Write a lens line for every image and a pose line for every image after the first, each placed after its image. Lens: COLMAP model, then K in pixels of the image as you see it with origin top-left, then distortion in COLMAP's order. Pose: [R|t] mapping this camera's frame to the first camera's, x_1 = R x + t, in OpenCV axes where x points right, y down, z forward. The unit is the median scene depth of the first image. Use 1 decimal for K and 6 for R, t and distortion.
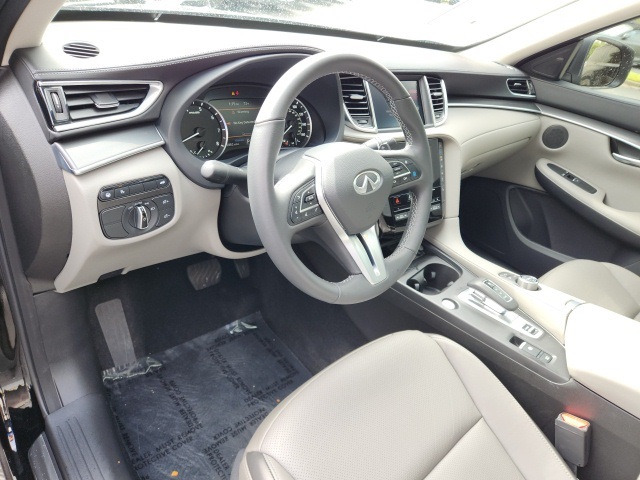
lens RADIAL K [[429.0, 0, 326.3], [0, 429.0, 235.9], [0, 0, 1]] dist [0.060356, -0.047534]
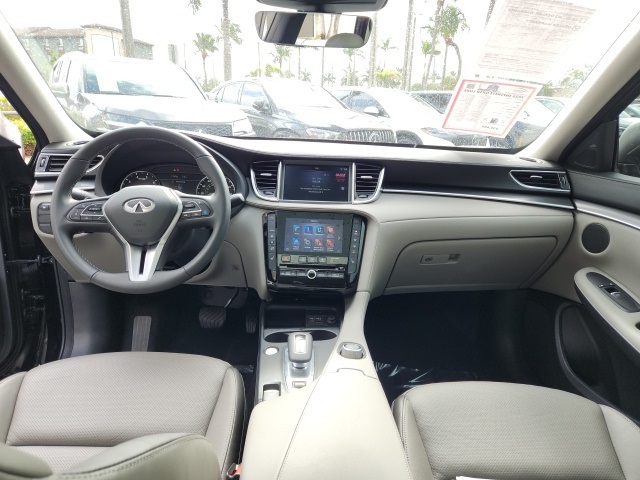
lens RADIAL K [[429.0, 0, 321.4], [0, 429.0, 244.3], [0, 0, 1]] dist [0.060356, -0.047534]
pose [[0.764353, 0.045469, -0.643193, 1.006819], [-0.244616, 0.943390, -0.224004, 0.116578], [0.596597, 0.328553, 0.732206, 0.223972]]
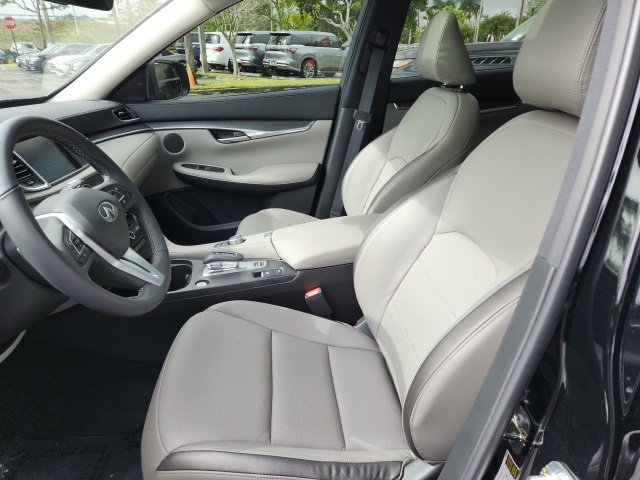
lens RADIAL K [[429.0, 0, 323.2], [0, 429.0, 242.5], [0, 0, 1]] dist [0.060356, -0.047534]
pose [[0.581037, -0.484546, 0.653920, -0.247682], [0.515597, 0.840813, 0.164900, 0.034323], [-0.629726, 0.241346, 0.738374, -0.142074]]
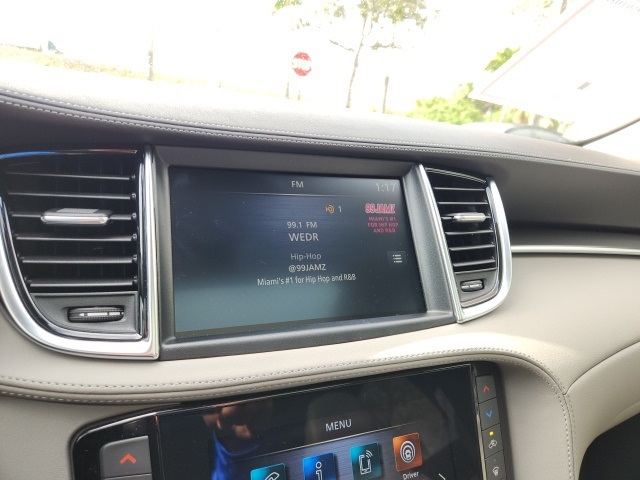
lens RADIAL K [[429.0, 0, 323.4], [0, 429.0, 241.3], [0, 0, 1]] dist [0.060356, -0.047534]
pose [[0.964035, 0.012683, -0.265474, 0.273803], [-0.087901, 0.957864, -0.273441, -0.246404], [0.250820, 0.286942, 0.924529, 0.785856]]
